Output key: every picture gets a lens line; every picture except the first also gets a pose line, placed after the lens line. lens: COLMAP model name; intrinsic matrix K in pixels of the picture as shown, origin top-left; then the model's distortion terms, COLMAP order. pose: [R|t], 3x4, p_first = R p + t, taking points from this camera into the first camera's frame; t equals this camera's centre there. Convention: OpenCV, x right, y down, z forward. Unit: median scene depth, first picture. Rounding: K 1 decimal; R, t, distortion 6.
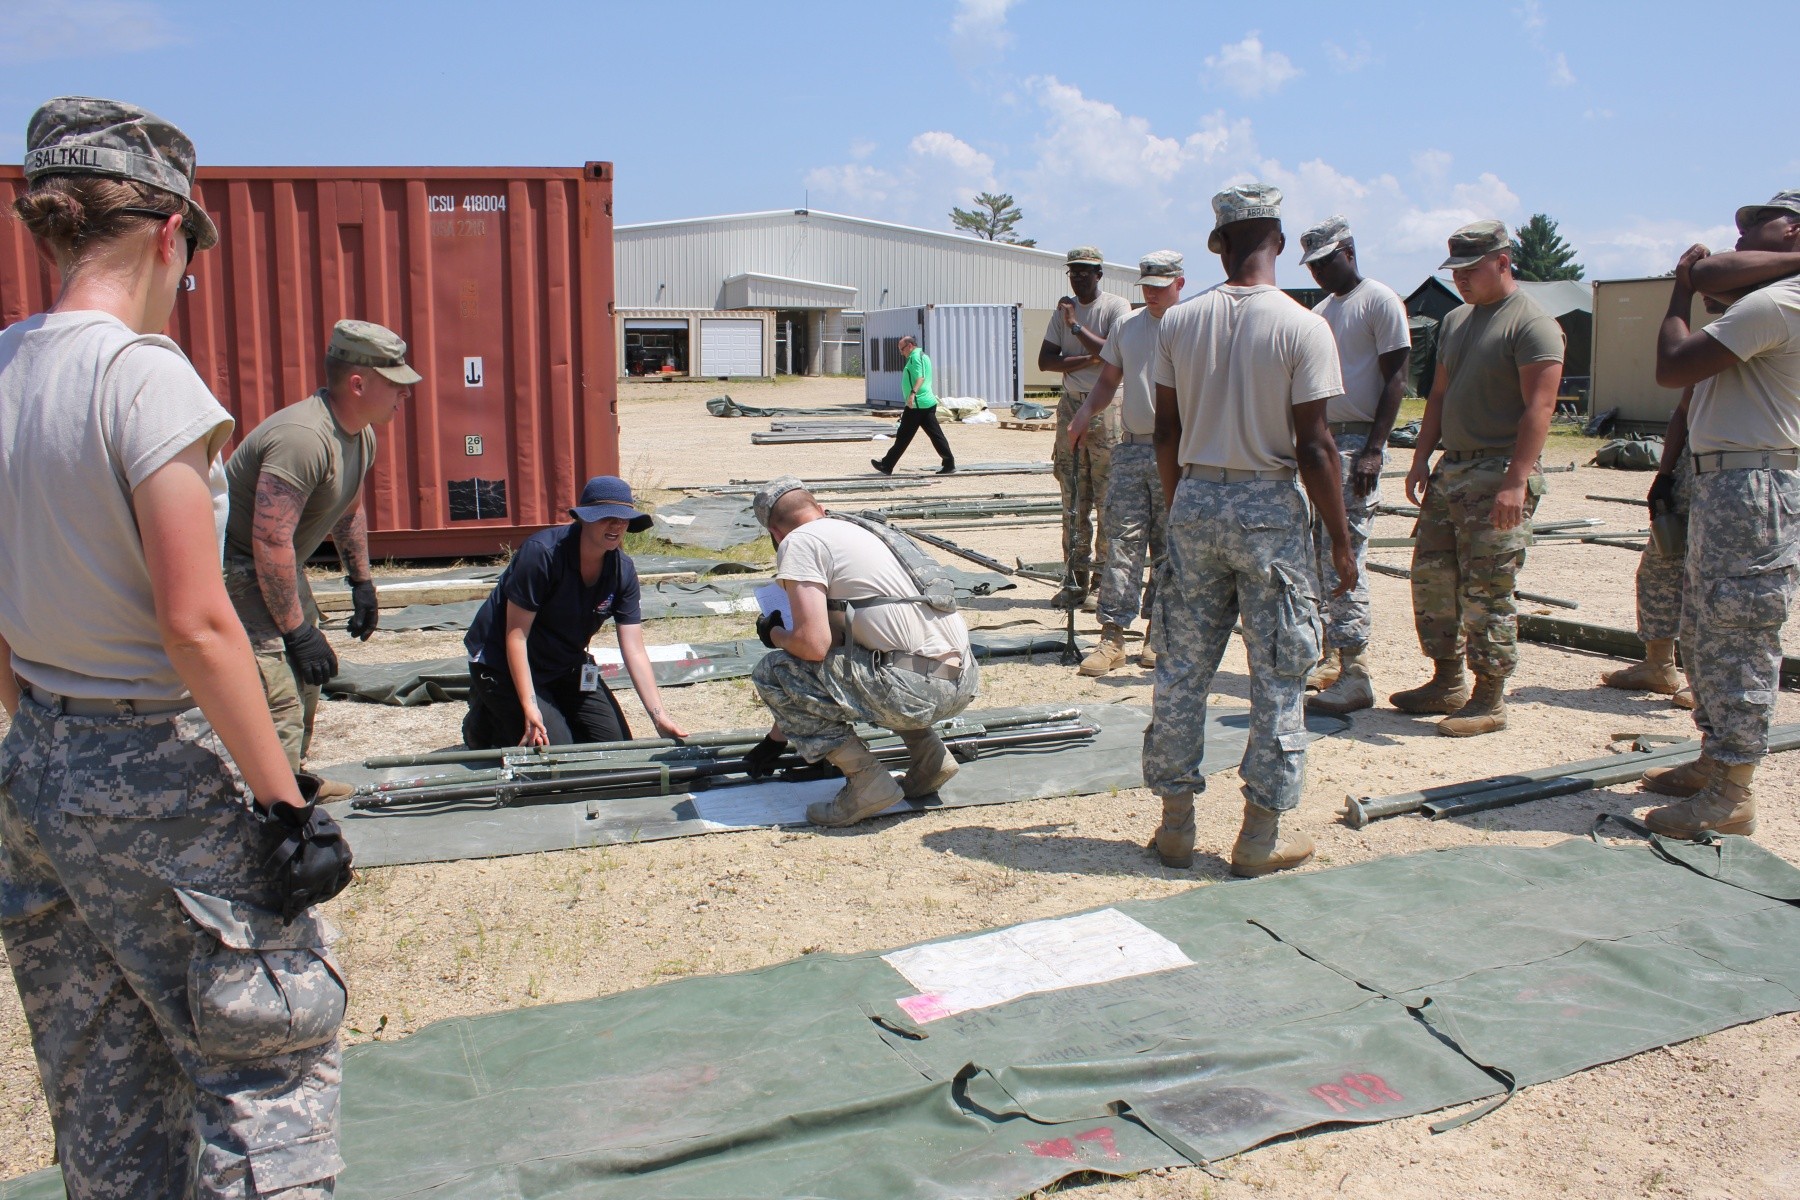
lens RADIAL K [[1609.7, 0, 901.2], [0, 1609.7, 582.5], [0, 0, 1]] dist [-0.139026, 0.012594]
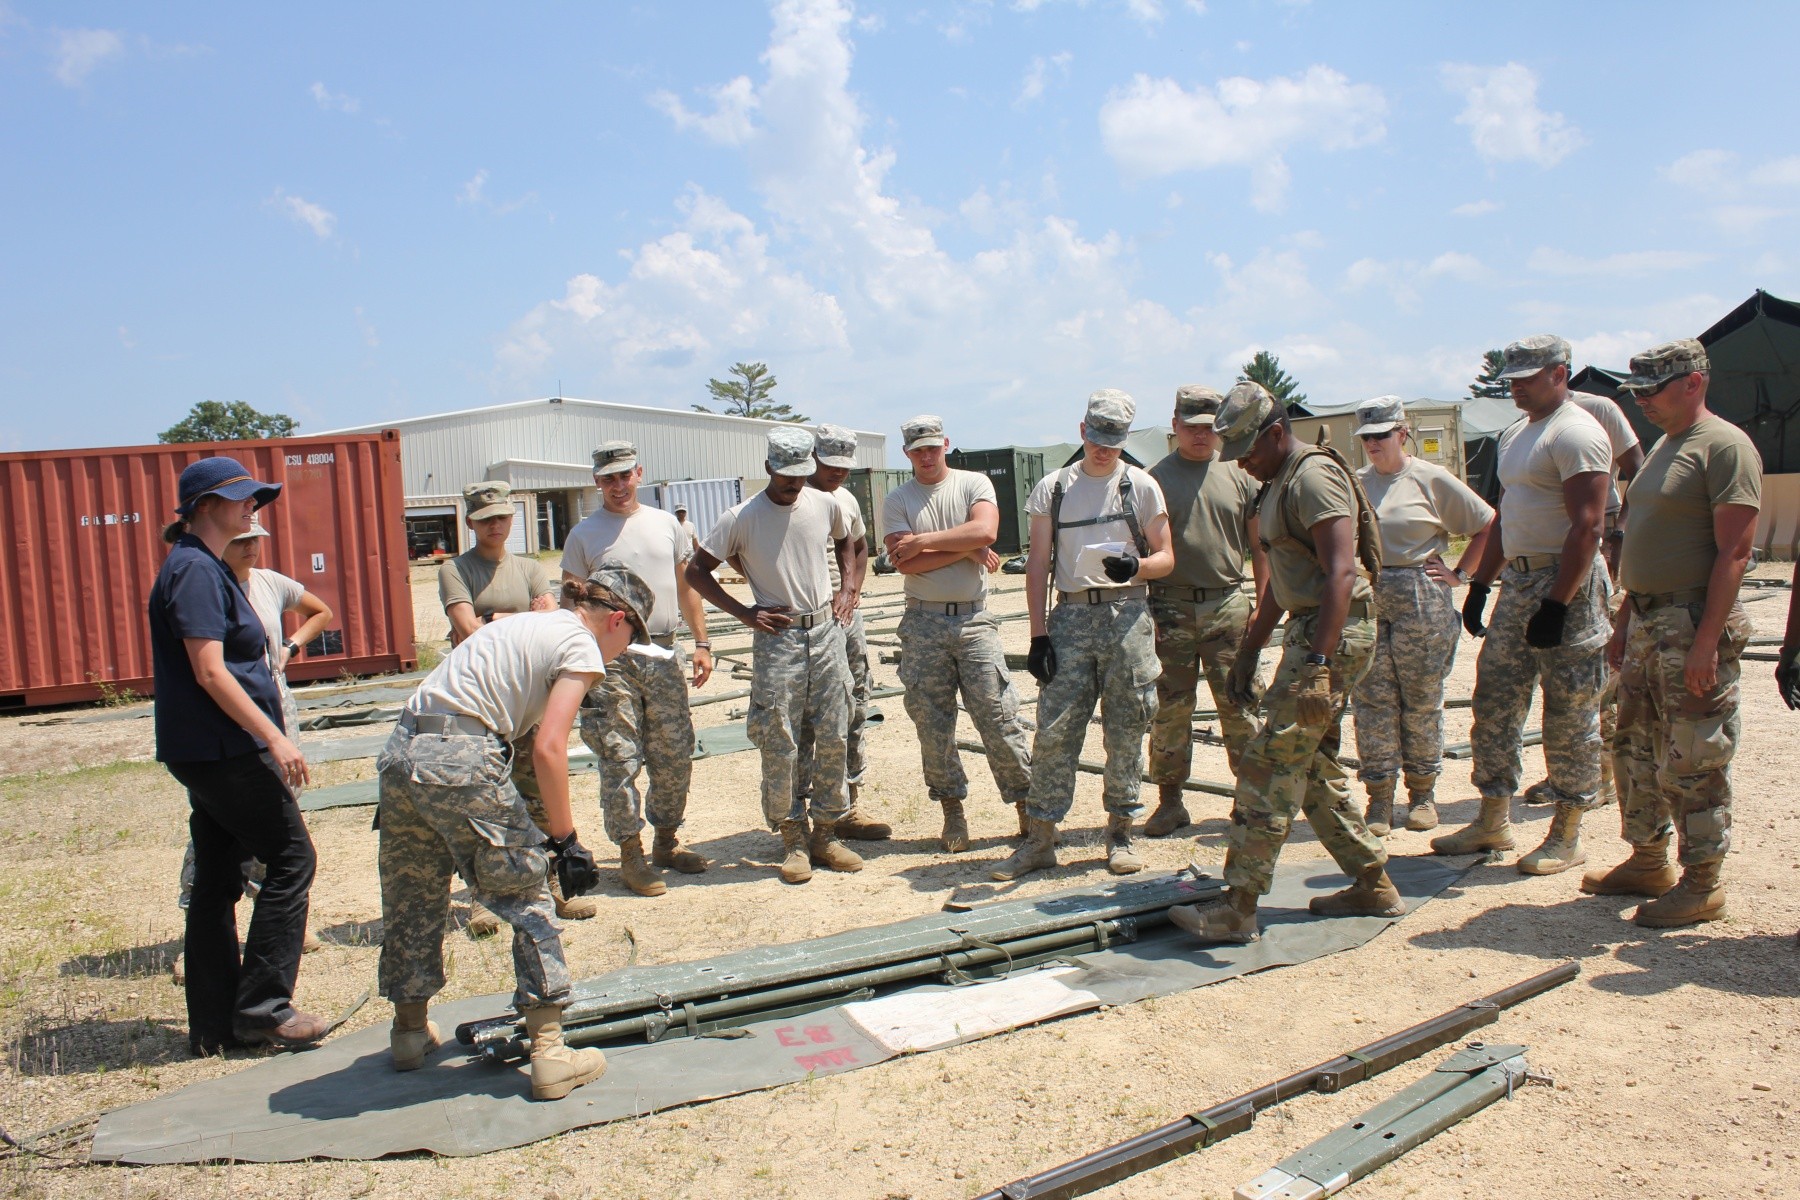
lens RADIAL K [[1609.7, 0, 901.2], [0, 1609.7, 582.5], [0, 0, 1]] dist [-0.139026, 0.012594]
pose [[0.988303, -0.066741, 0.137125, 0.019113], [0.079977, 0.992412, -0.093394, 0.017162], [-0.129852, 0.103268, 0.986141, -0.133896]]
